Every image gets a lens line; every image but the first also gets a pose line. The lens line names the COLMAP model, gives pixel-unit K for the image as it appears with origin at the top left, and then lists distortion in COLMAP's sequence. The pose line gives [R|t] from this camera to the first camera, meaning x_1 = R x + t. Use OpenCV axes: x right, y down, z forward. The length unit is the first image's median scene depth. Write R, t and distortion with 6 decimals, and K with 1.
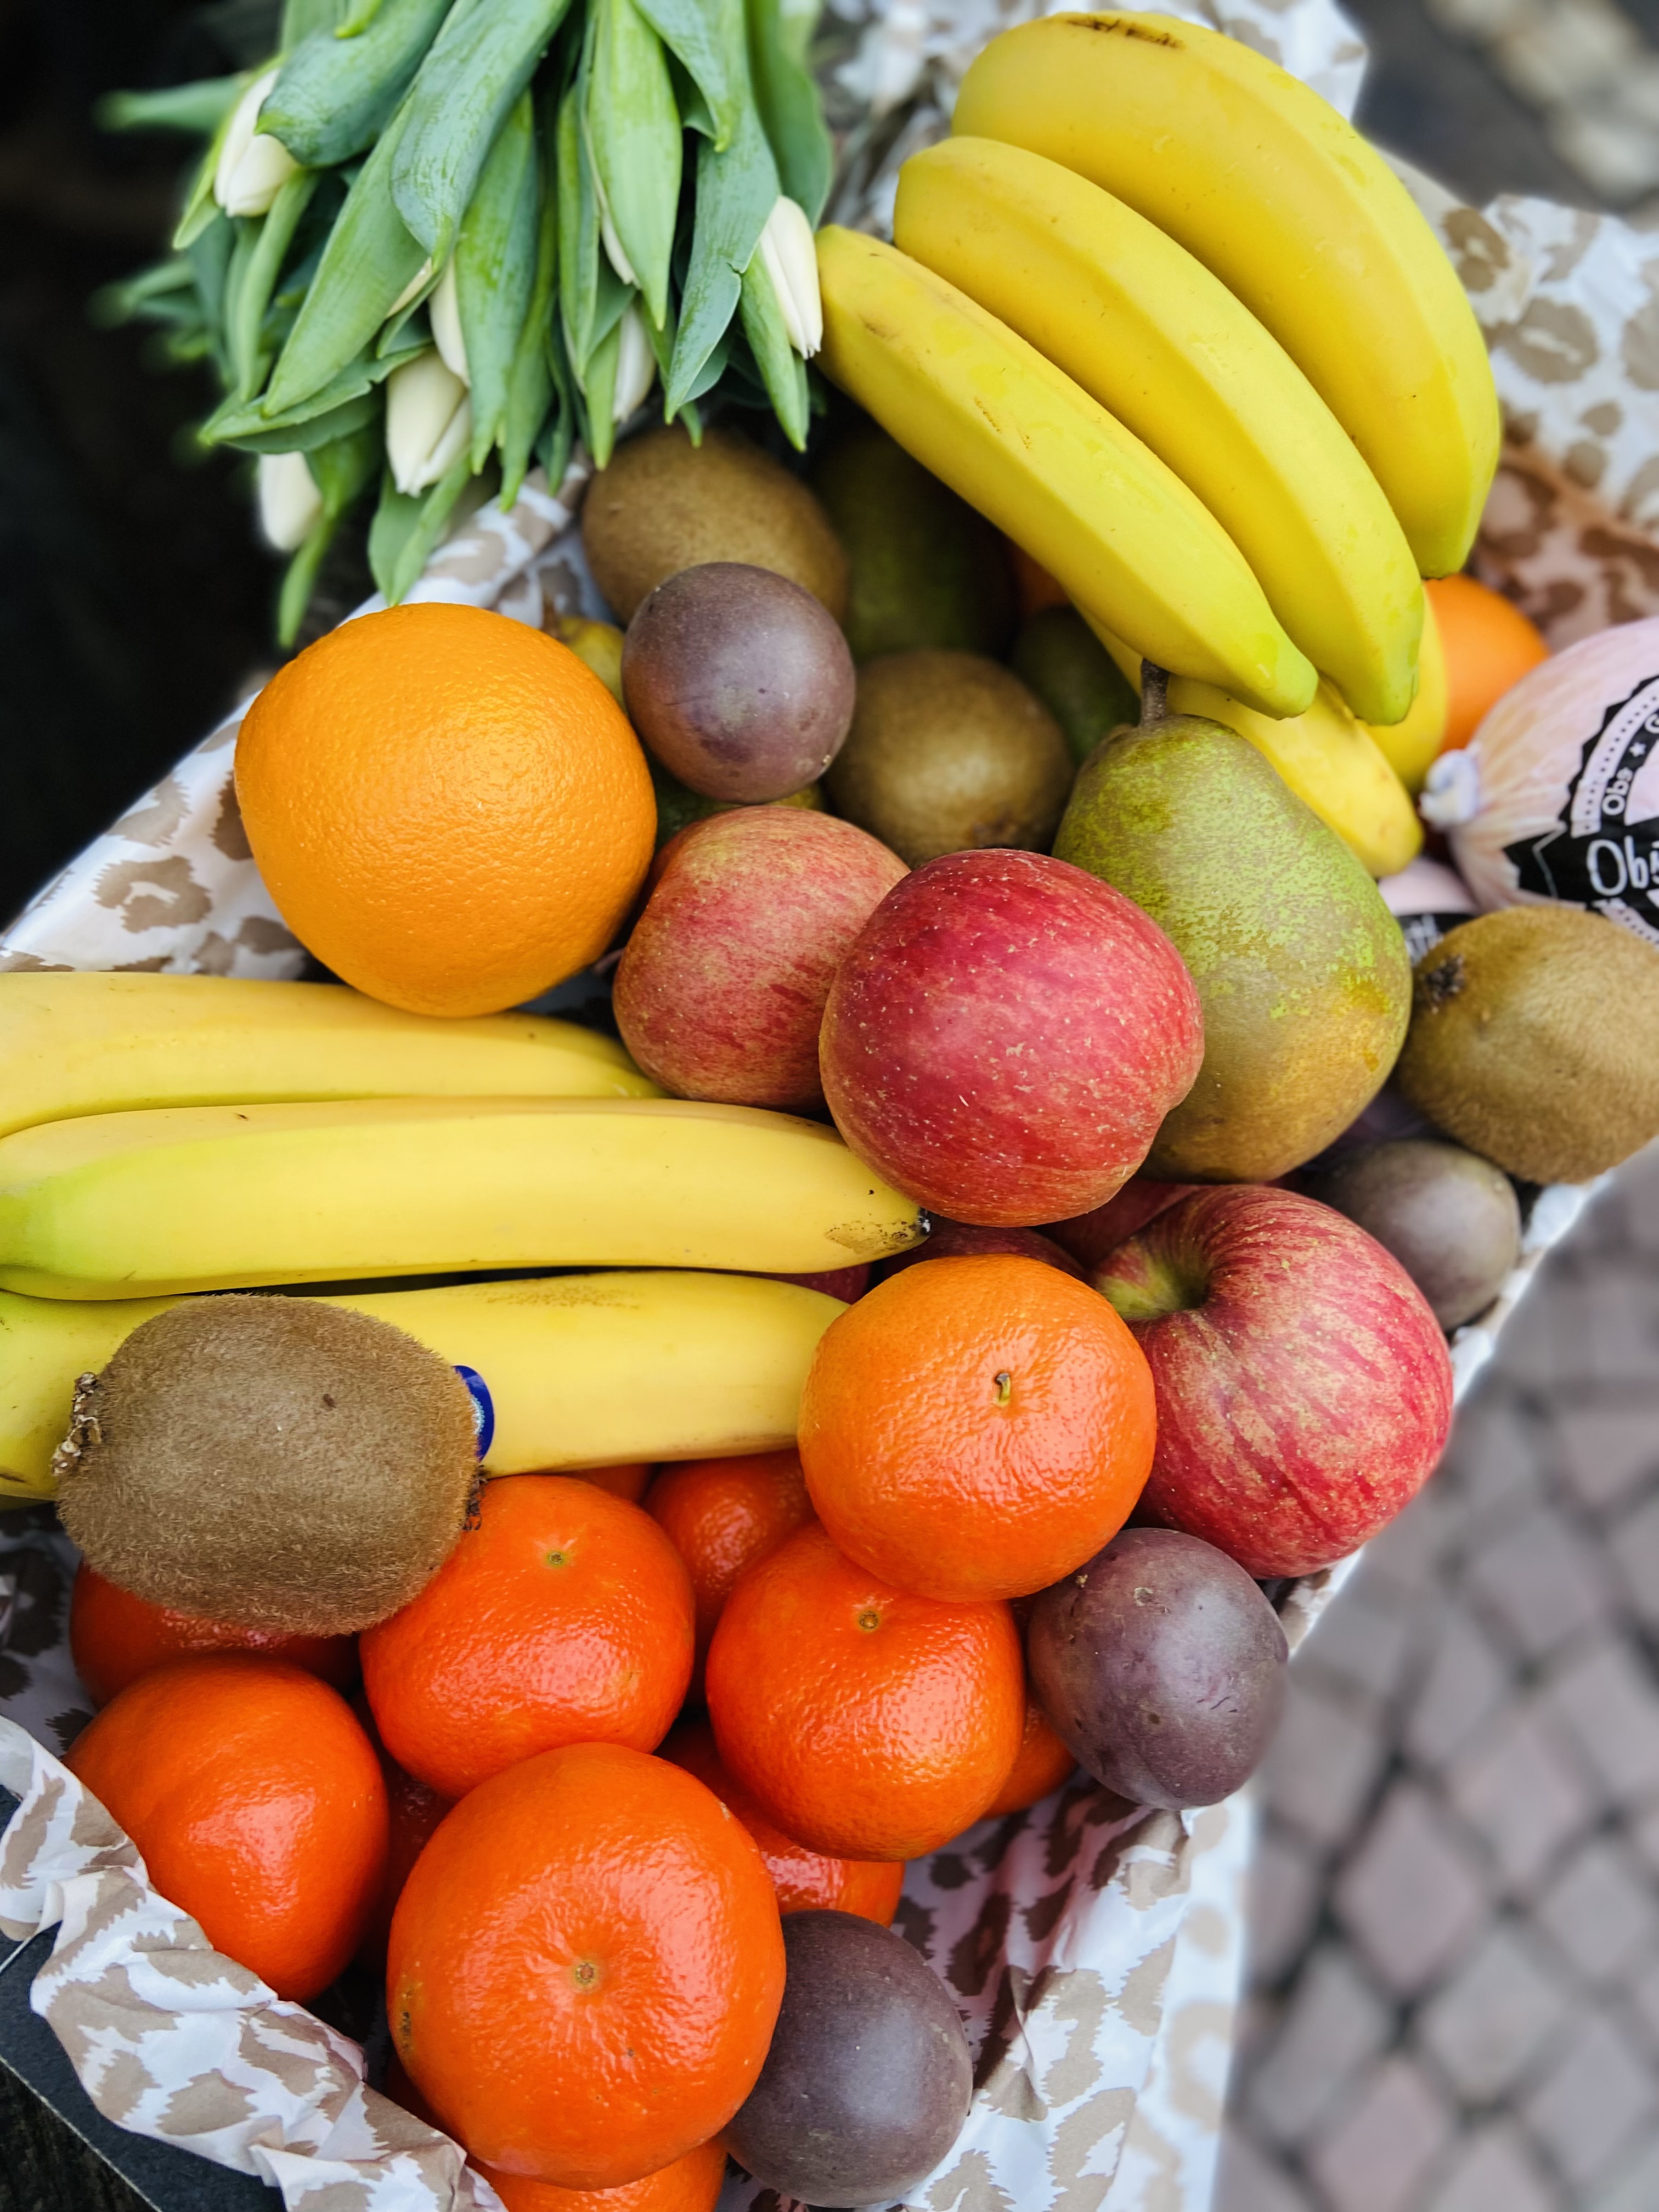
lens RADIAL K [[1681.5, 0, 801.8], [0, 1681.5, 1109.7], [0, 0, 1]] dist [0.345724, -0.000709]
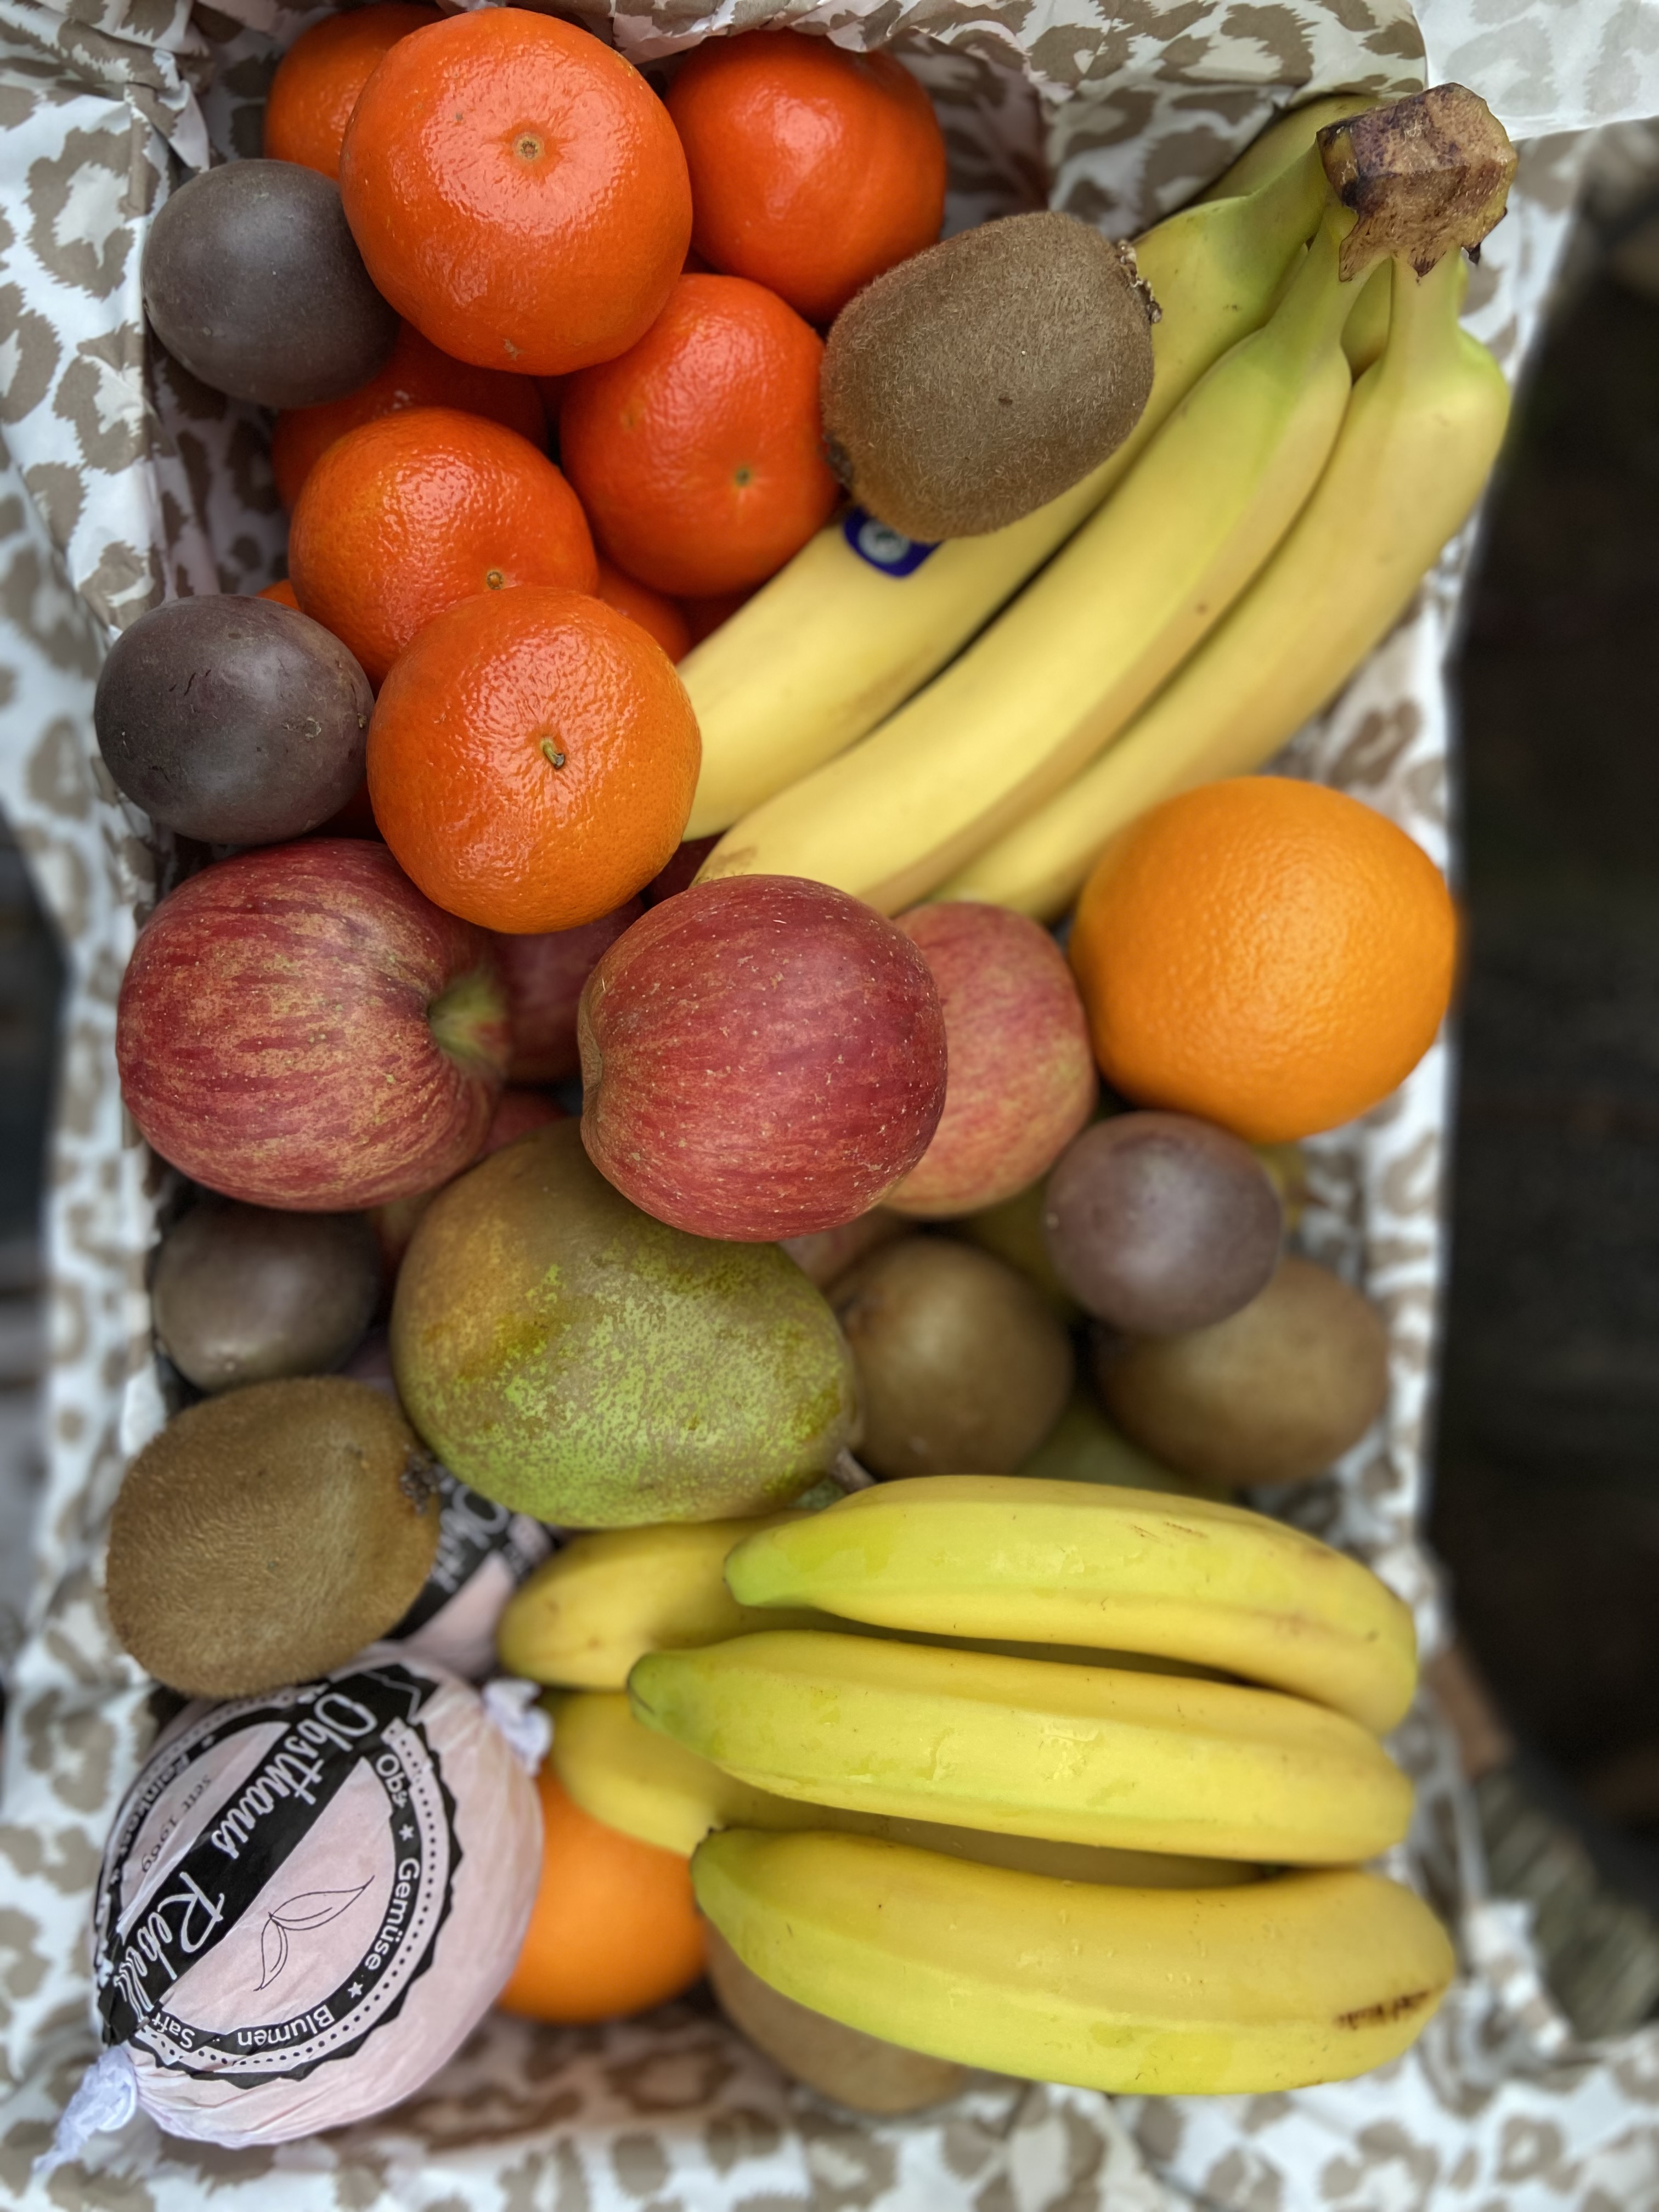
lens RADIAL K [[1681.5, 0, 801.8], [0, 1681.5, 1109.7], [0, 0, 1]] dist [0.345724, -0.000709]
pose [[-0.738126, 0.609190, -0.289927, 0.395464], [-0.664664, -0.730329, 0.157612, -0.228478], [-0.115726, 0.309042, 0.943981, 0.062615]]
